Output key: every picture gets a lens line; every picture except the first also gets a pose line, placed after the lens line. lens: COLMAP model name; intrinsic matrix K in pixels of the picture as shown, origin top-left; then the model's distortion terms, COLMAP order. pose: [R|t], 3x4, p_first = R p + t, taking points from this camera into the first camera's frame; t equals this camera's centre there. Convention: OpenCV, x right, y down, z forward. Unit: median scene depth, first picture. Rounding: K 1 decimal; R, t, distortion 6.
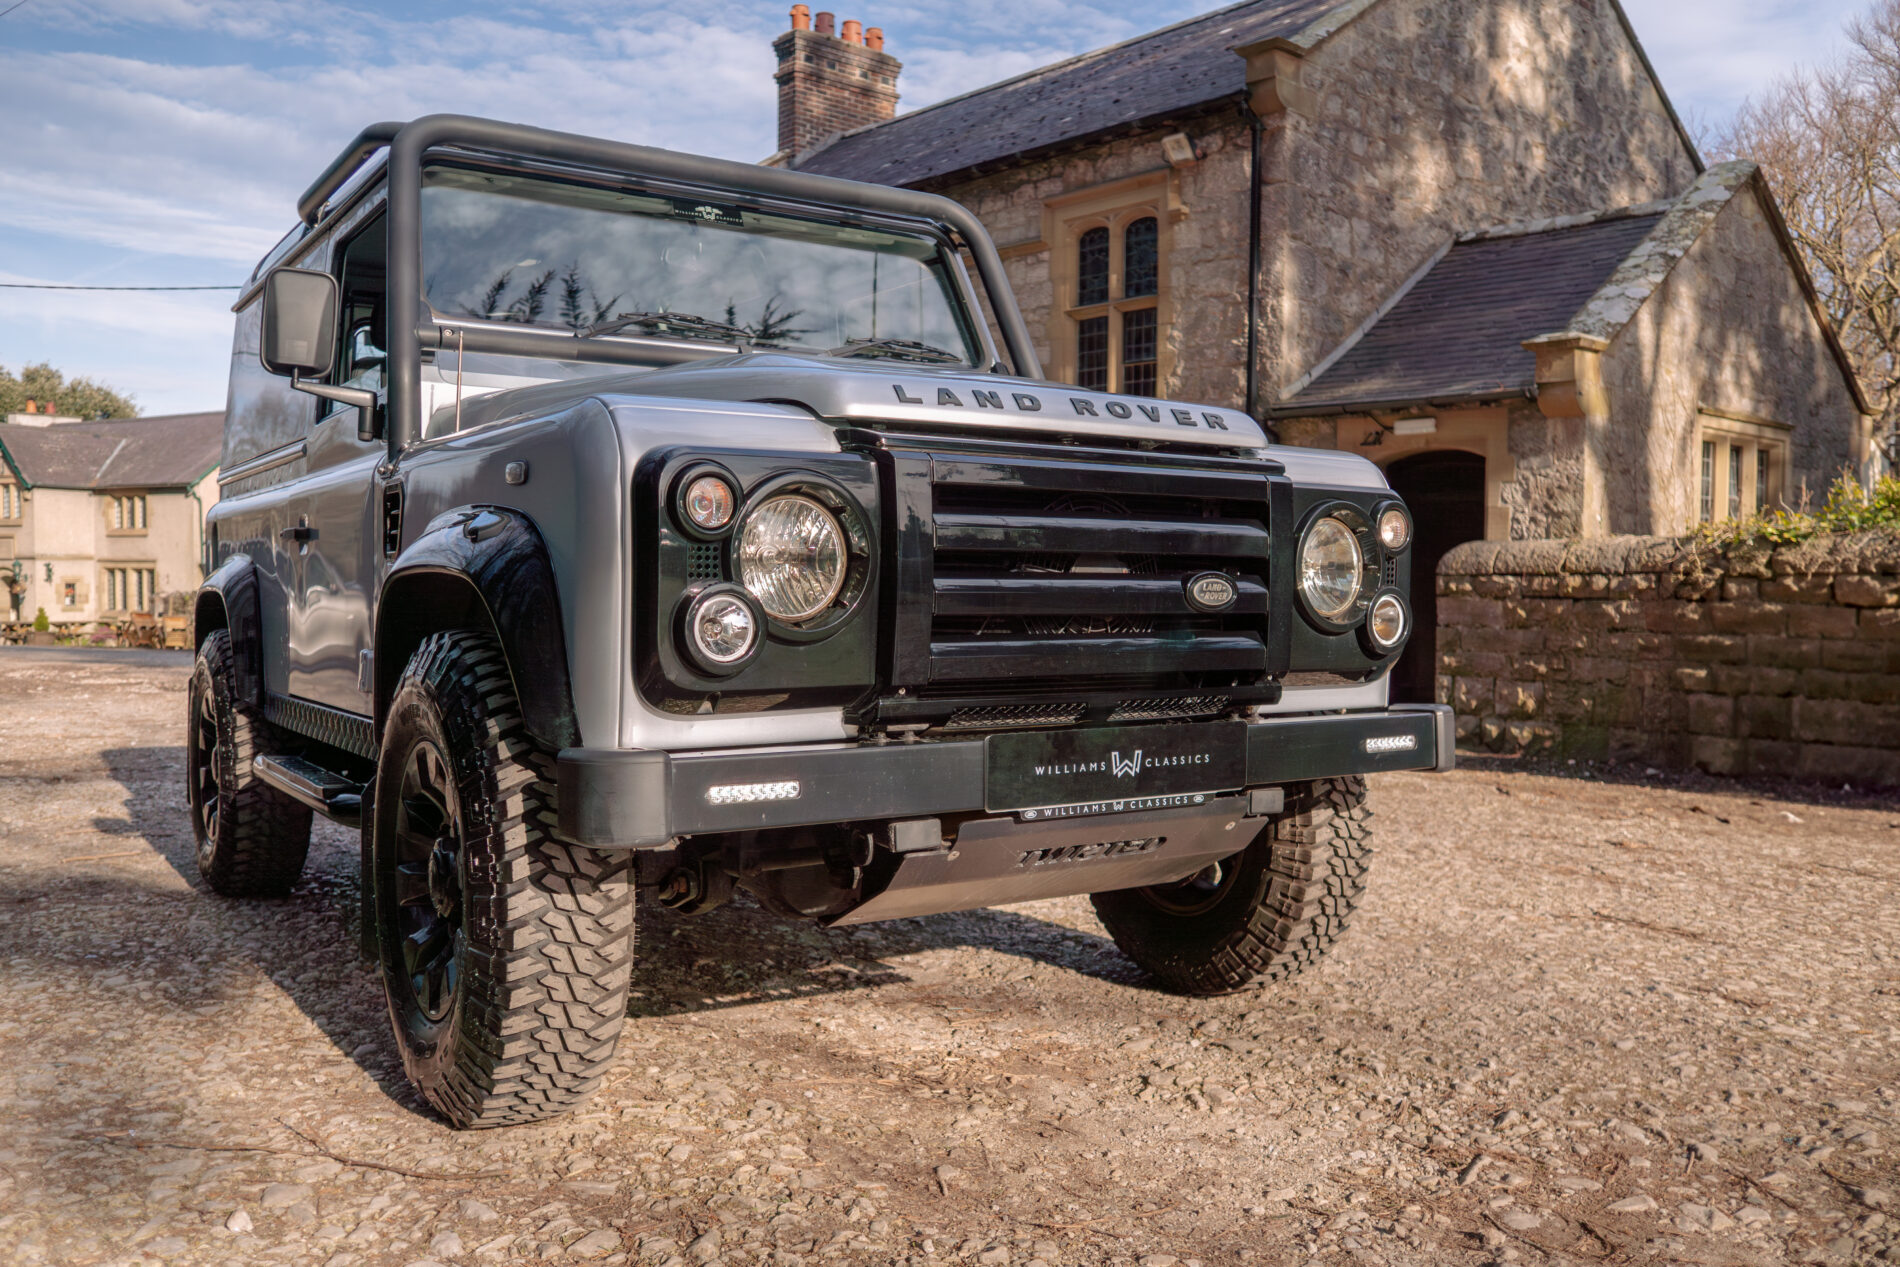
lens RADIAL K [[1541.3, 0, 964.7], [0, 1541.3, 634.5], [0, 0, 1]] dist [-0.096372, 0.092464]
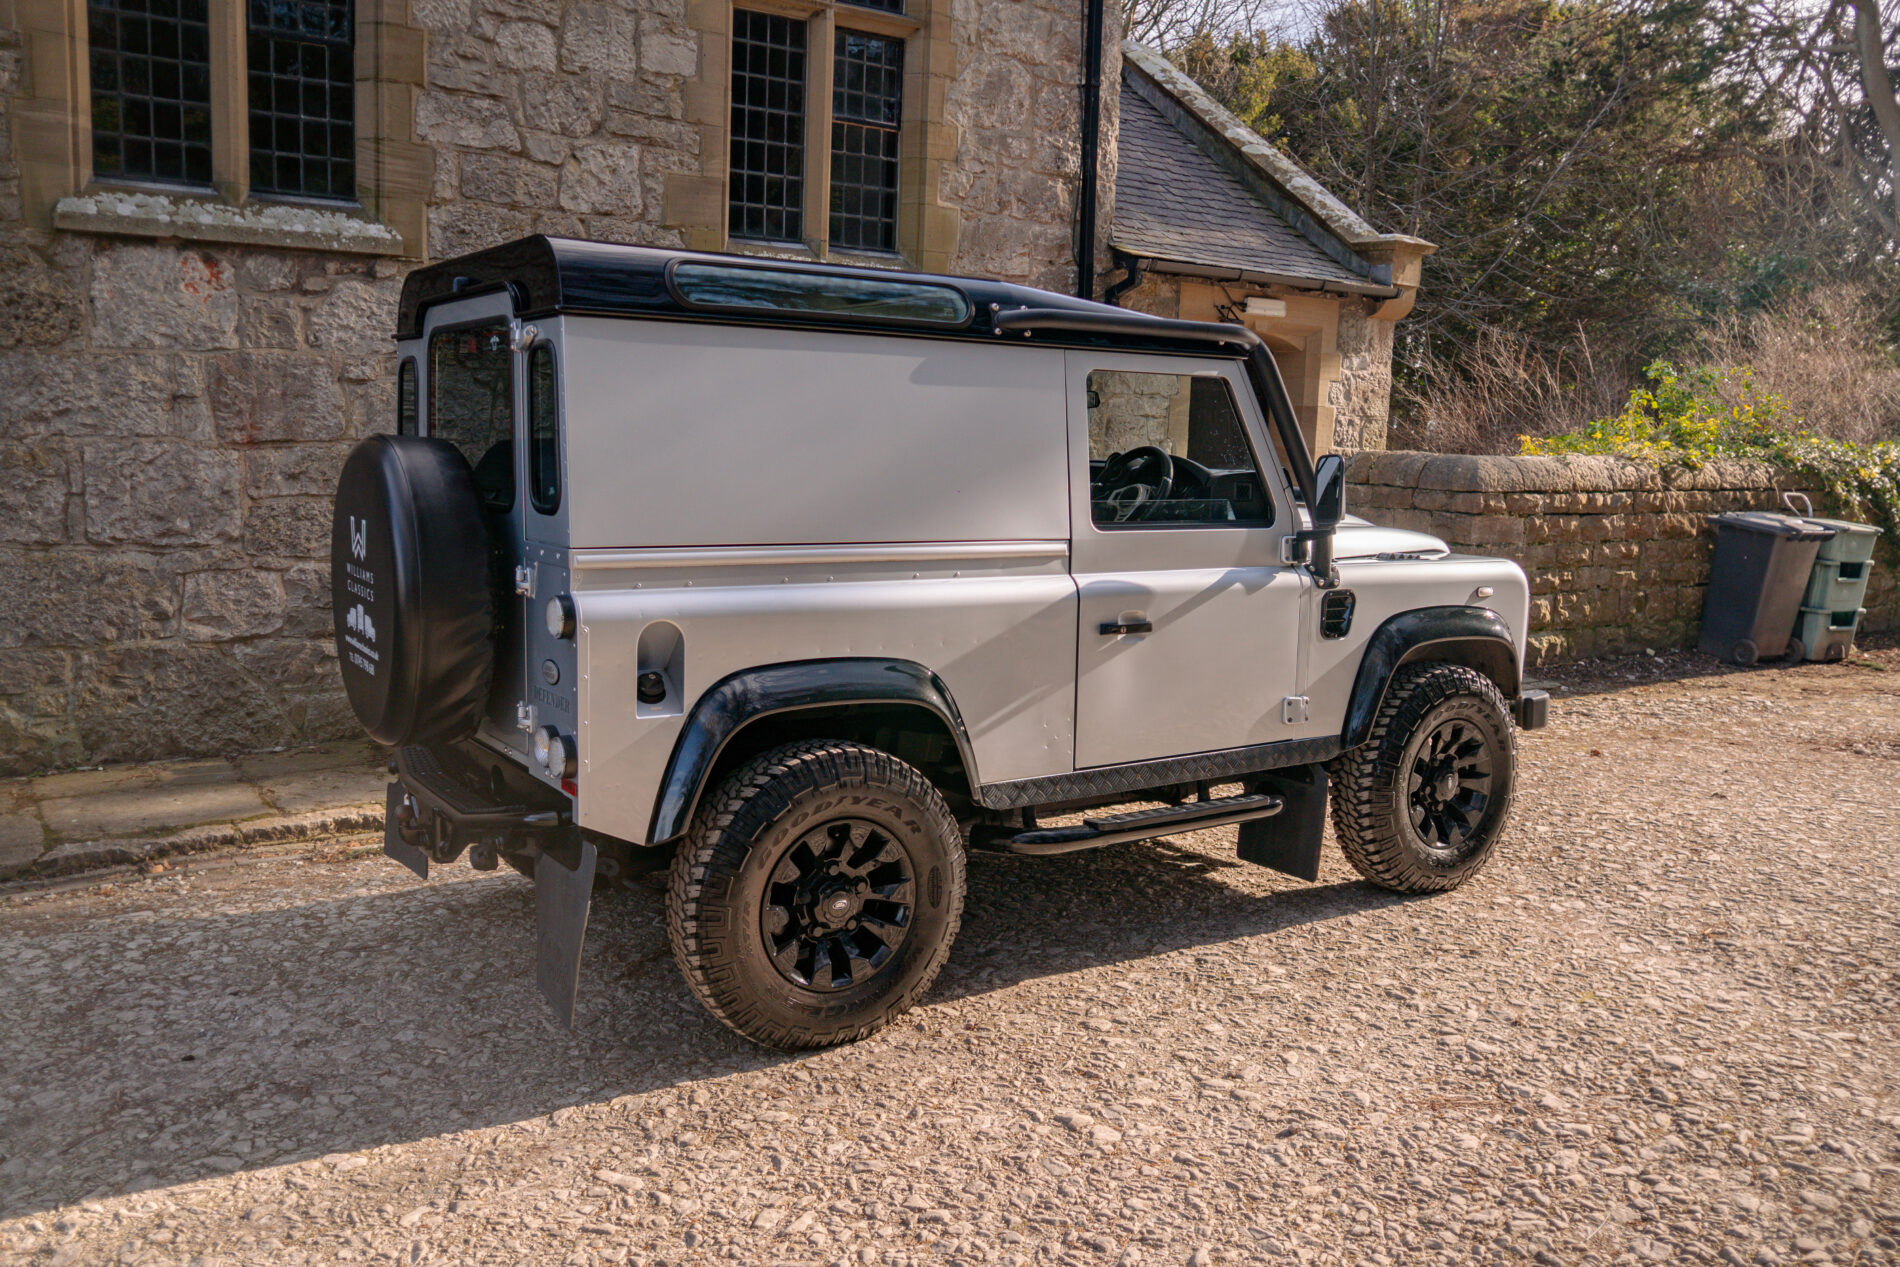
lens RADIAL K [[1541.3, 0, 964.7], [0, 1541.3, 634.5], [0, 0, 1]] dist [-0.096372, 0.092464]
pose [[0.102021, -0.151448, 0.983186, -0.607493], [0.005735, 0.988416, 0.151658, -0.089031], [-0.994766, -0.009834, 0.101708, 1.117578]]
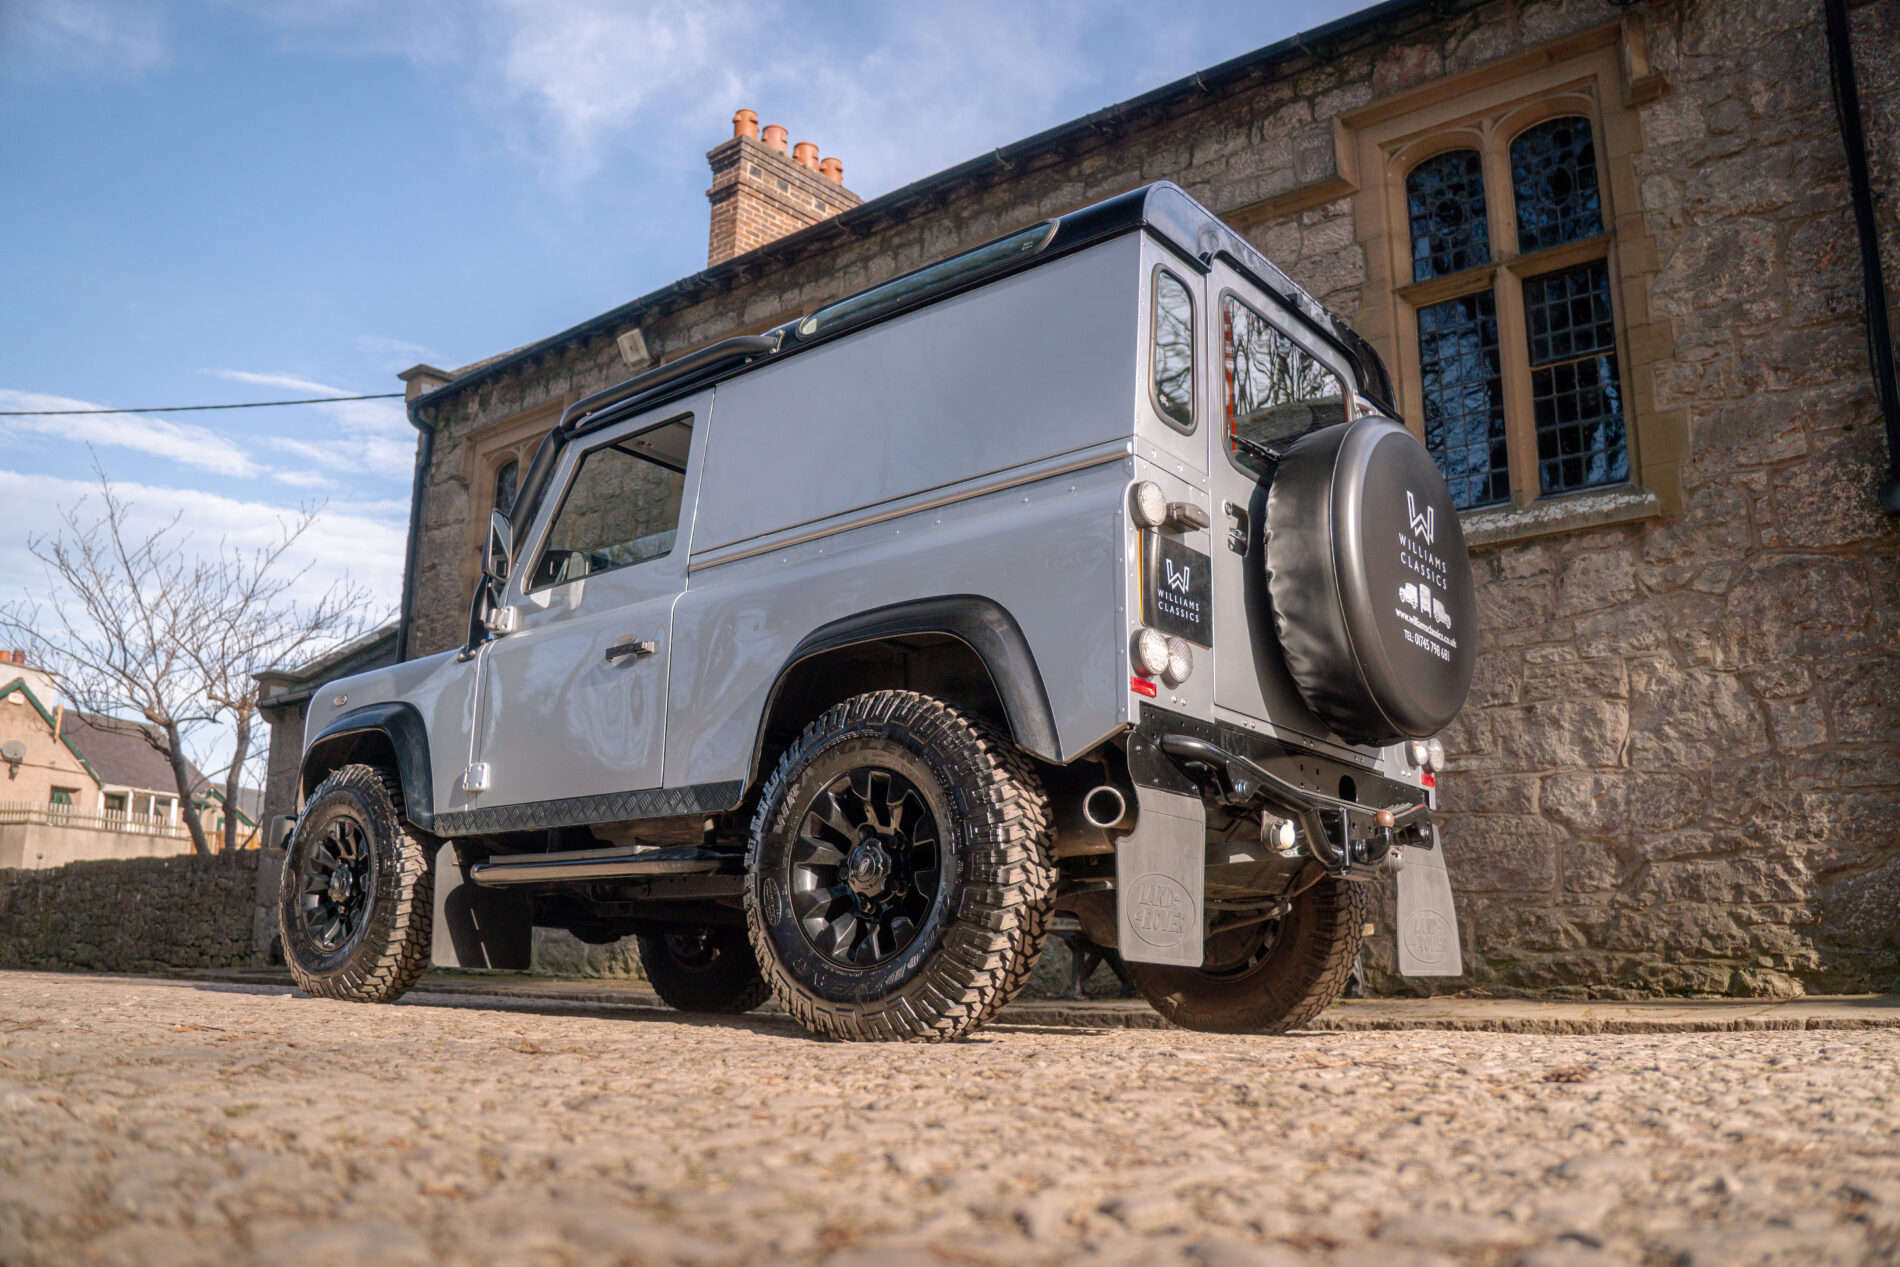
lens RADIAL K [[1533.0, 0, 956.4], [0, 1533.0, 638.7], [0, 0, 1]] dist [-0.206825, 0.127001]
pose [[0.990329, 0.029219, 0.135629, -0.208731], [0.003914, 0.971299, -0.237830, 0.051330], [-0.138686, 0.236061, 0.961791, 0.688147]]
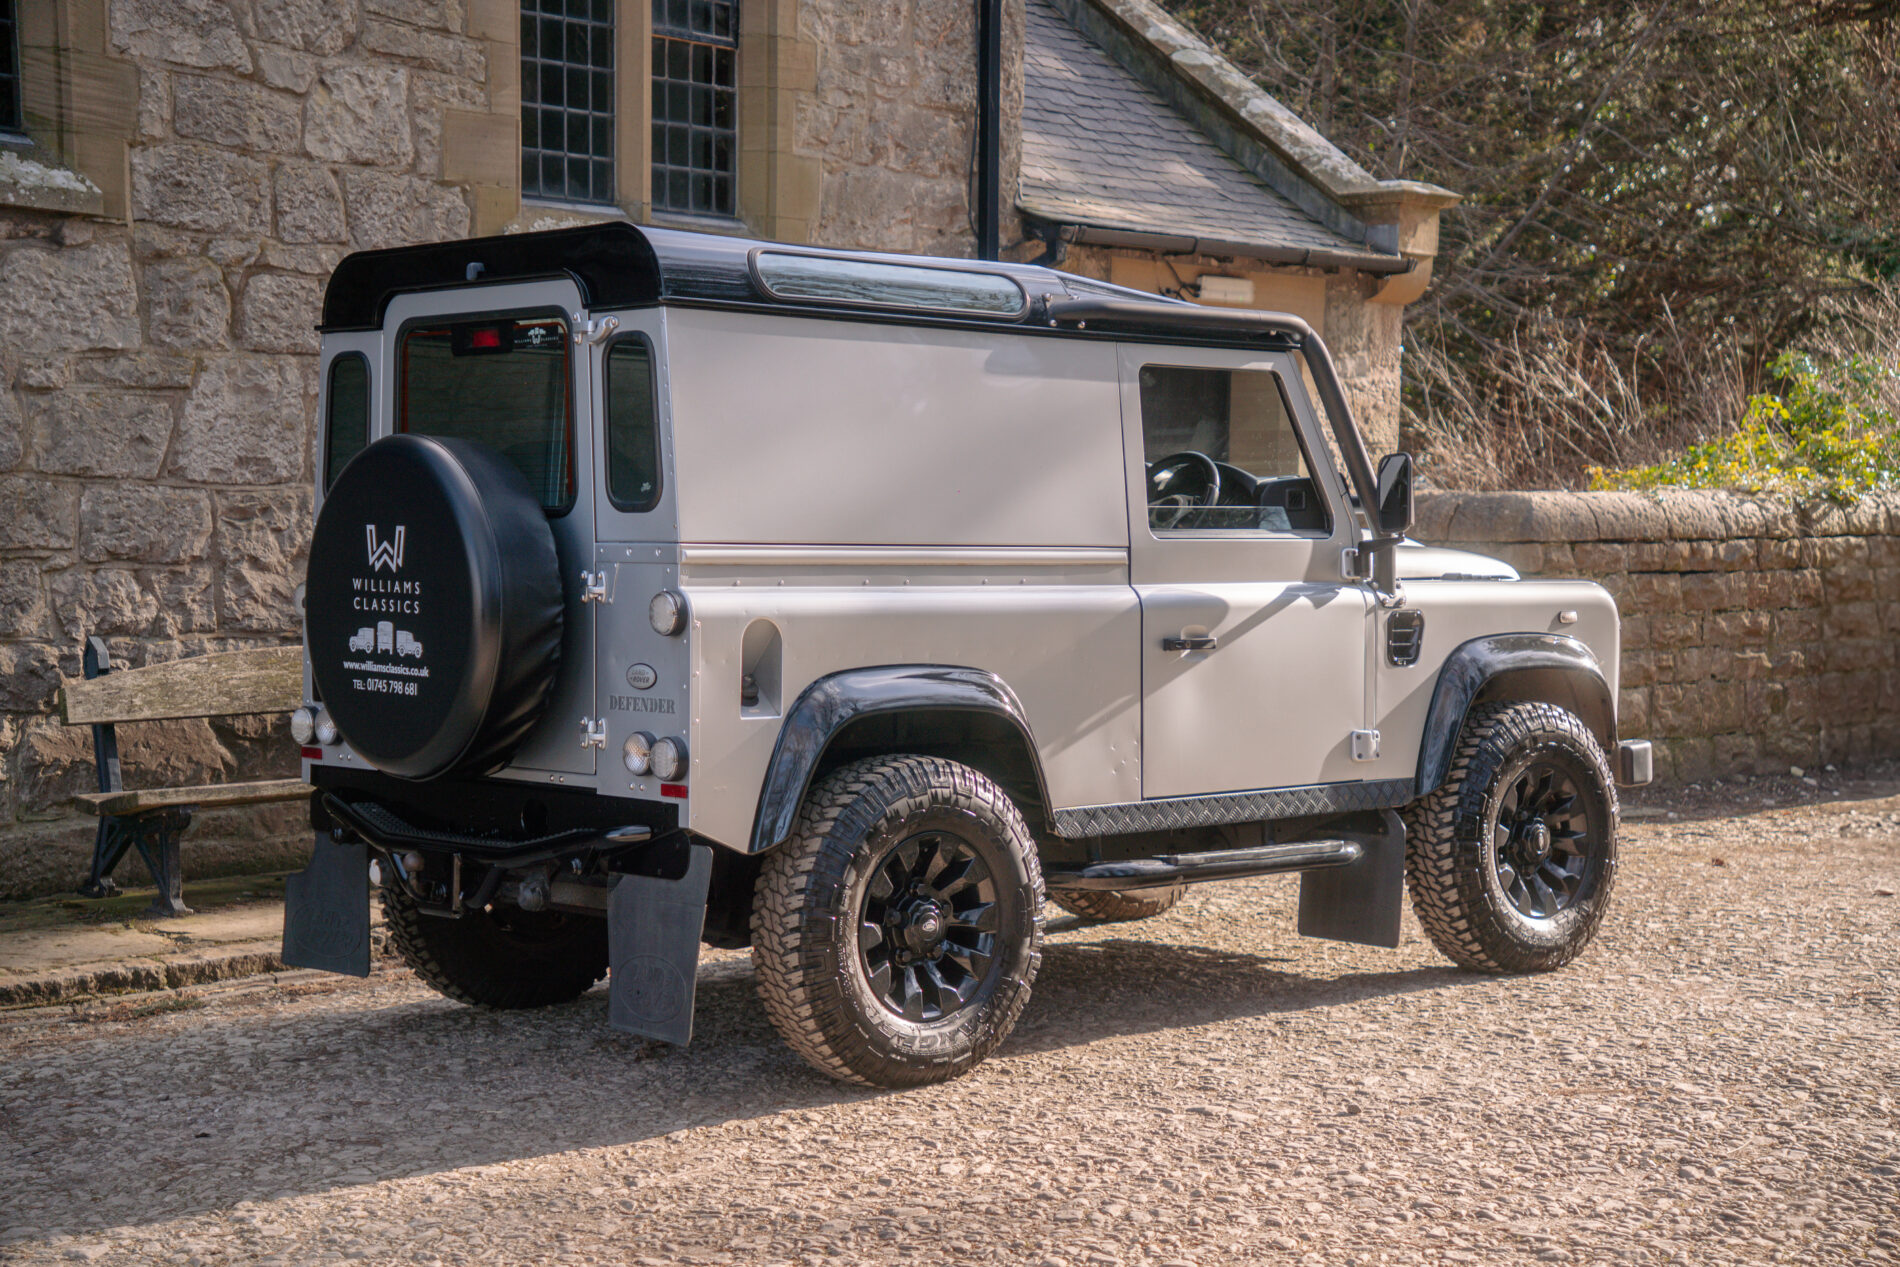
lens RADIAL K [[2900.0, 0, 965.9], [0, 2900.0, 653.9], [0, 0, 1]] dist [0.215624, 0.779776]
pose [[-0.042219, -0.067329, 0.996837, -0.881918], [0.020588, 0.997456, 0.068242, -0.076240], [-0.998896, 0.023404, -0.040725, 1.193923]]
